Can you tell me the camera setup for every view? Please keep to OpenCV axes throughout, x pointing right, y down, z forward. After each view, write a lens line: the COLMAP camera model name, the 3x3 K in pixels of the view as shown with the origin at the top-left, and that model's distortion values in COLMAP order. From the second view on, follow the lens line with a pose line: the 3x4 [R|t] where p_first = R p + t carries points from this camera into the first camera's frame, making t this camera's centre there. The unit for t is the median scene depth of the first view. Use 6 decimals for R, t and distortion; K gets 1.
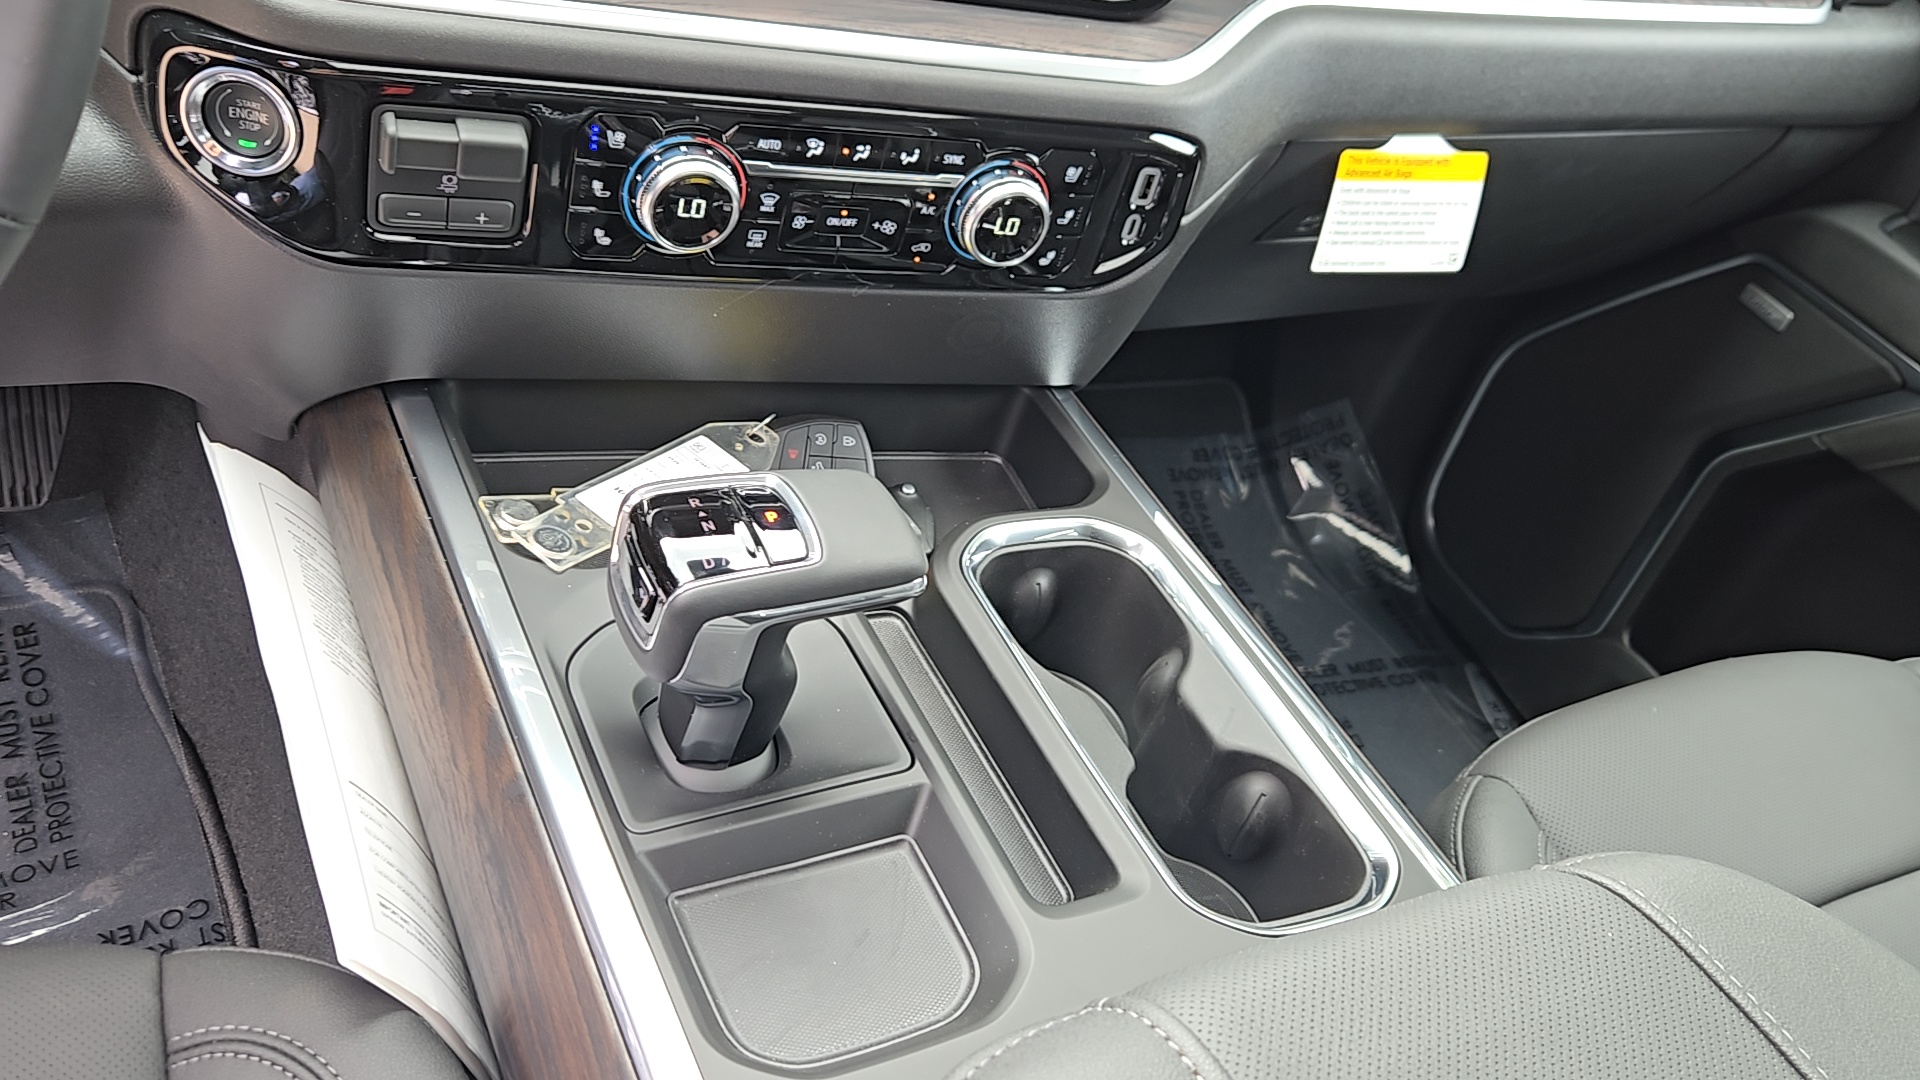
lens RADIAL K [[1617.0, 0, 955.4], [0, 1617.0, 535.4], [0, 0, 1]] dist [0.008032, -0.018428]
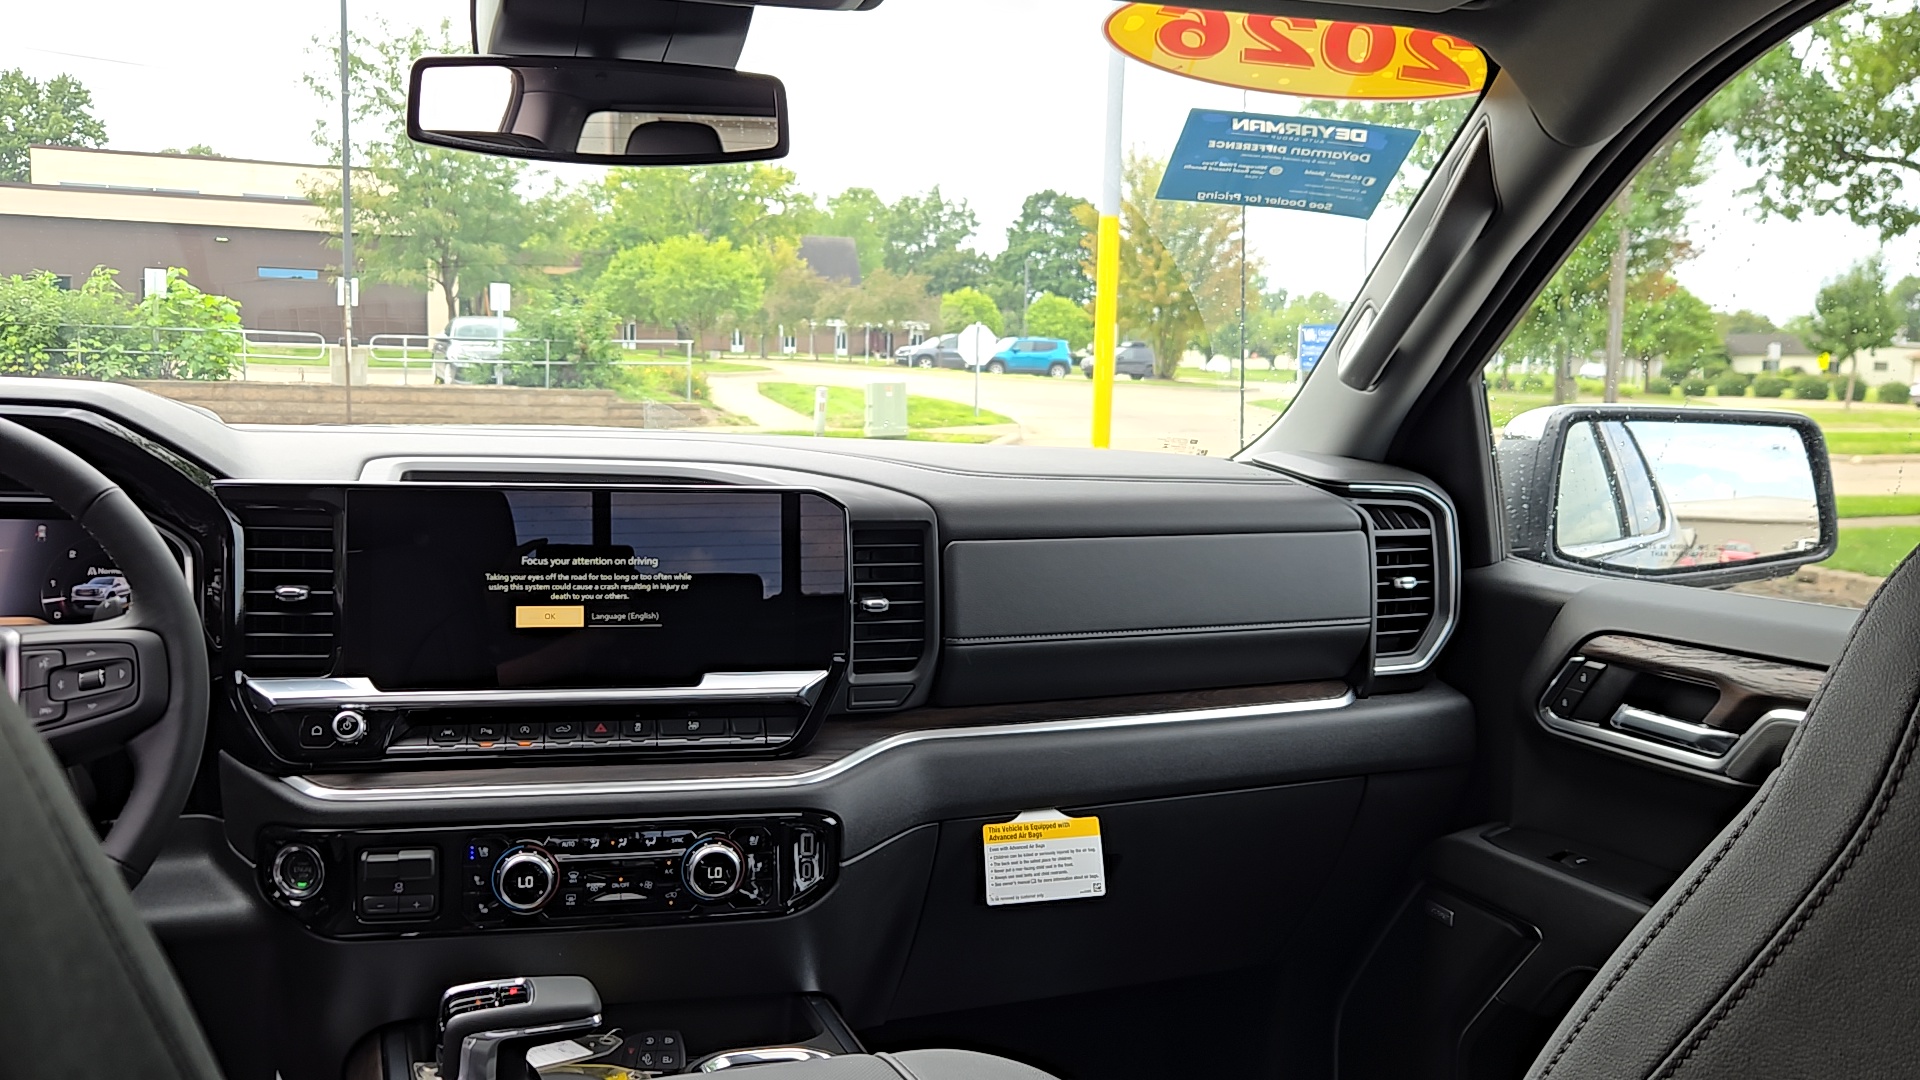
lens RADIAL K [[1602.4, 0, 955.6], [0, 1602.4, 532.7], [0, 0, 1]] dist [0.010973, -0.003455]
pose [[0.967075, -0.223699, -0.121346, 0.591854], [0.113258, 0.805303, -0.581945, 0.568534], [0.227901, 0.549041, 0.804124, -0.563153]]
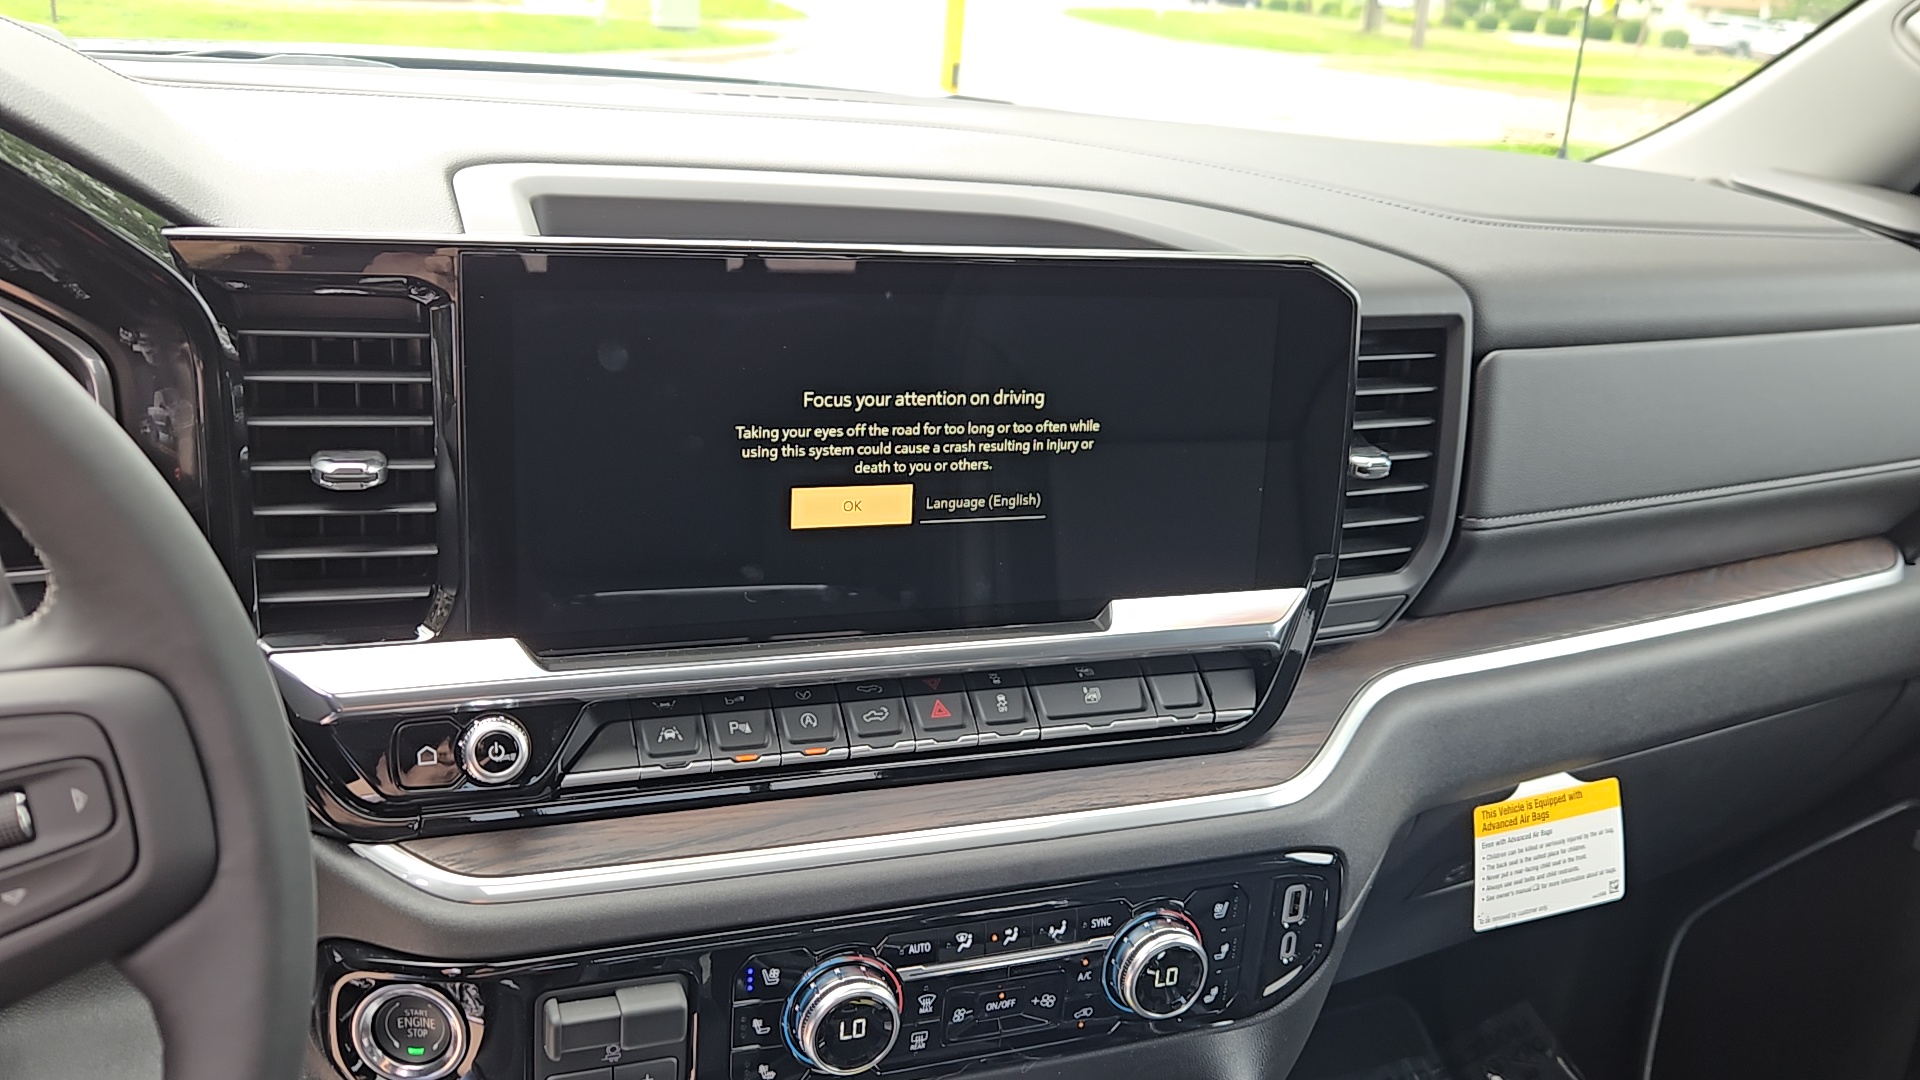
lens RADIAL K [[1617.0, 0, 955.4], [0, 1617.0, 535.4], [0, 0, 1]] dist [0.008032, -0.018428]
pose [[0.983194, -0.179551, -0.033018, -0.013474], [0.156230, 0.921078, -0.356661, -0.109621], [0.094451, 0.345509, 0.933650, -0.019549]]
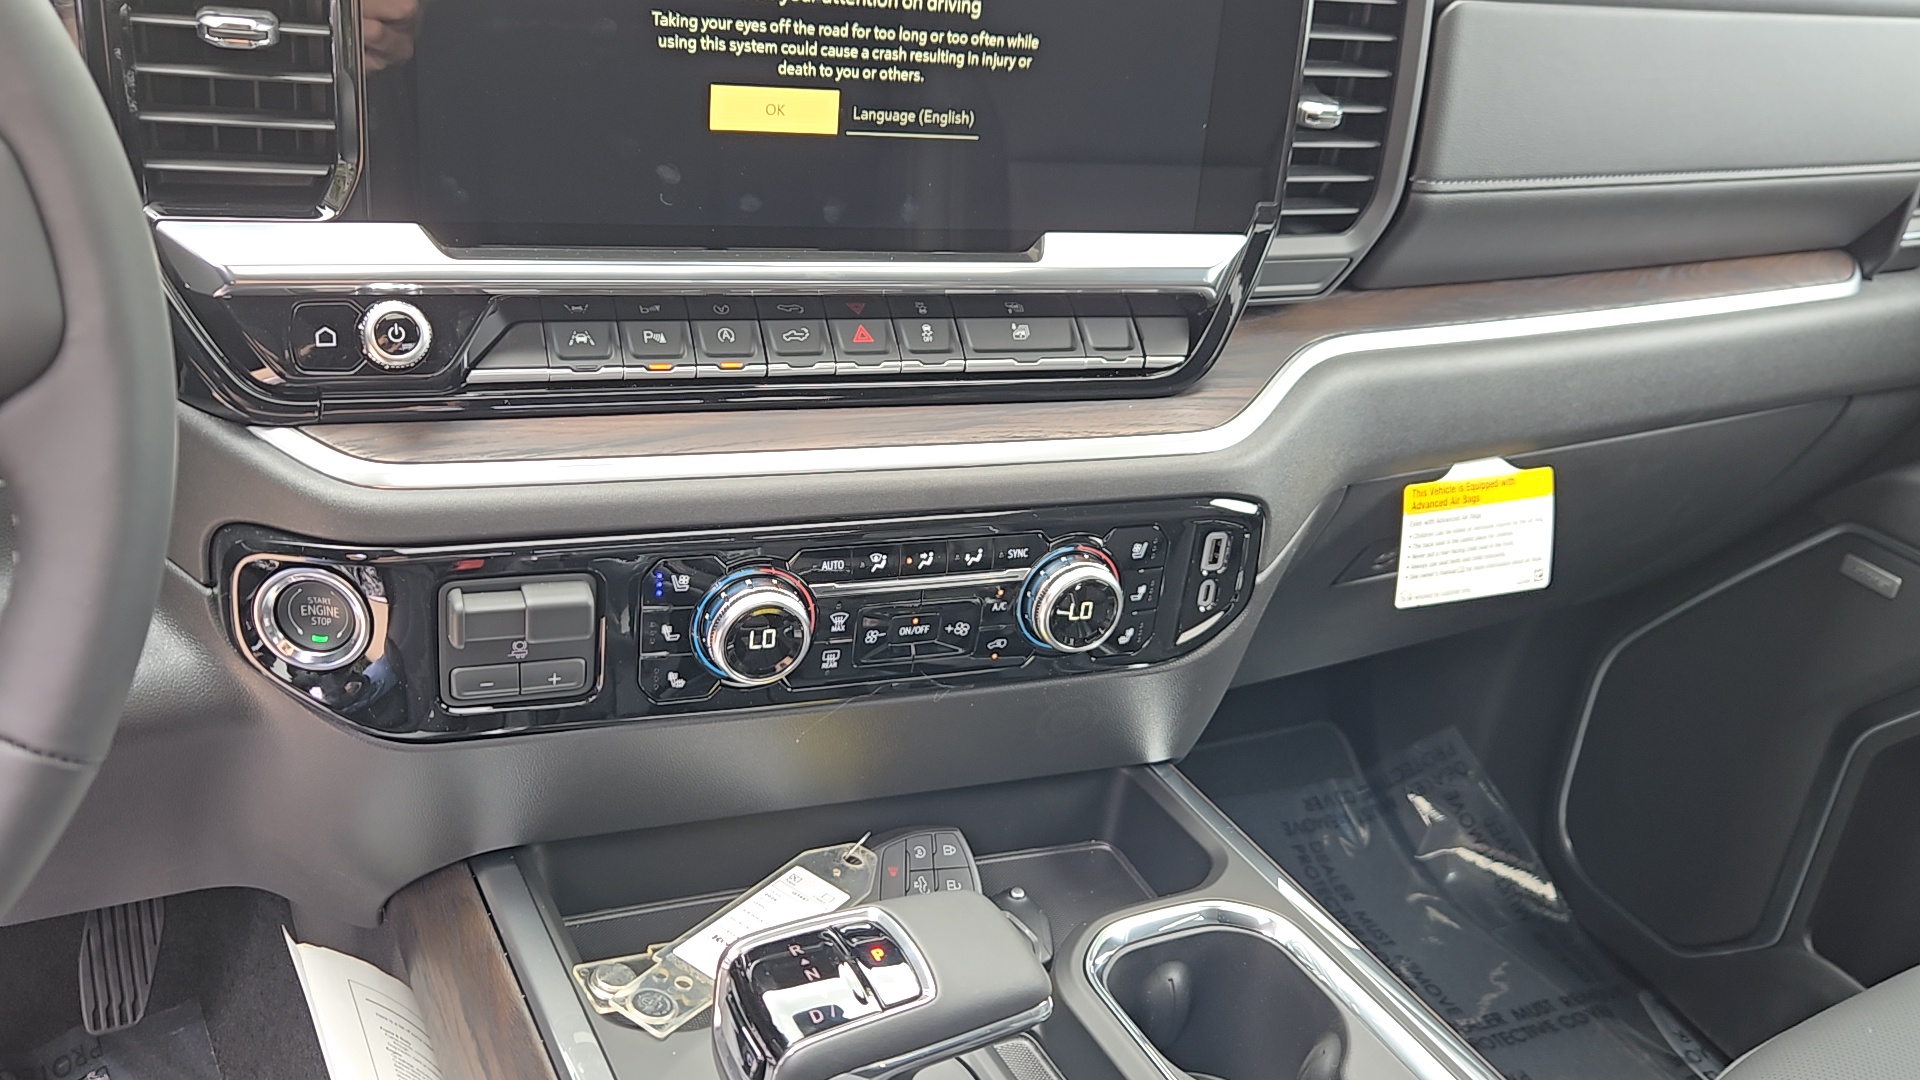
lens RADIAL K [[1617.0, 0, 955.4], [0, 1617.0, 535.4], [0, 0, 1]] dist [0.008032, -0.018428]
pose [[0.989408, -0.140275, -0.037338, -0.000400], [0.127998, 0.964404, -0.231388, -0.018255], [0.068467, 0.224158, 0.972145, 0.030884]]
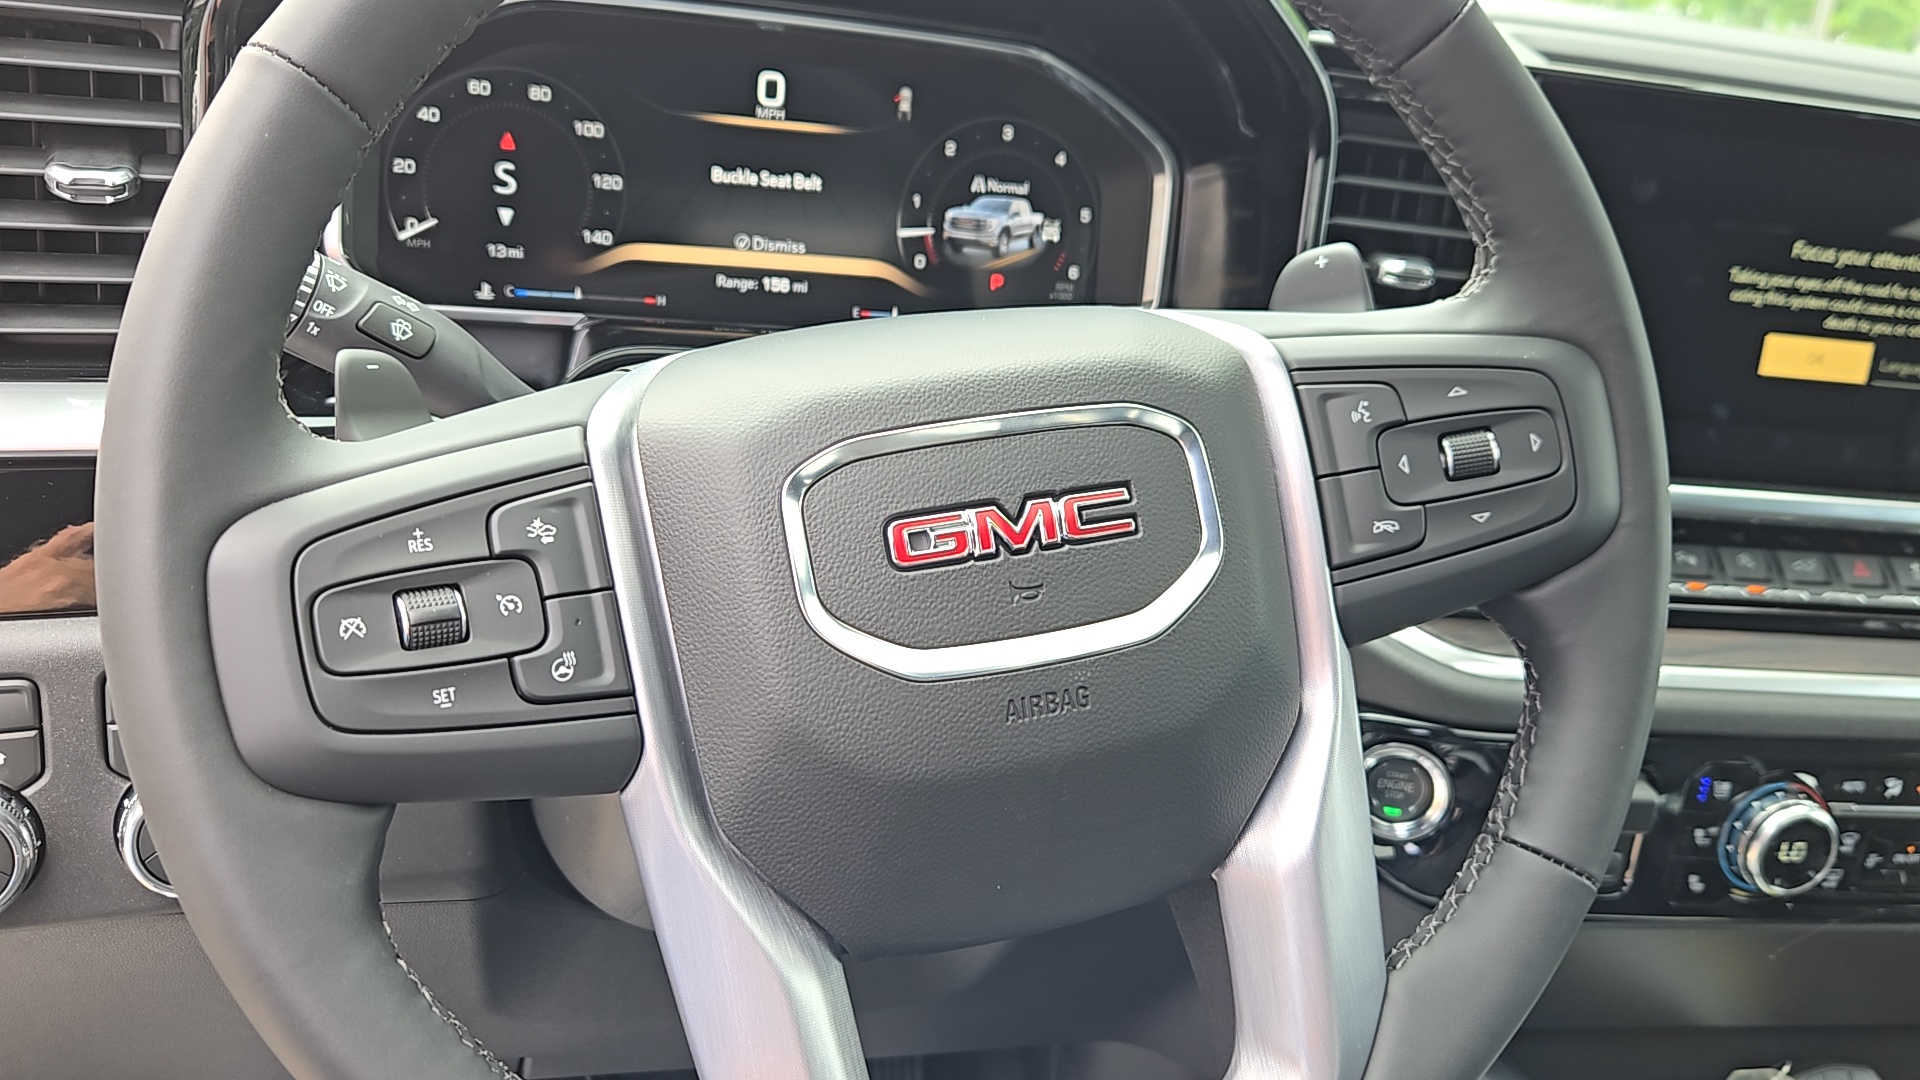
lens RADIAL K [[1647.3, 0, 956.8], [0, 1647.3, 531.3], [0, 0, 1]] dist [-0.008250, -0.002132]
pose [[0.976458, -0.083467, -0.198902, -0.425987], [0.000736, 0.923385, -0.383874, 0.010240], [0.215704, 0.374691, 0.901709, -0.125845]]
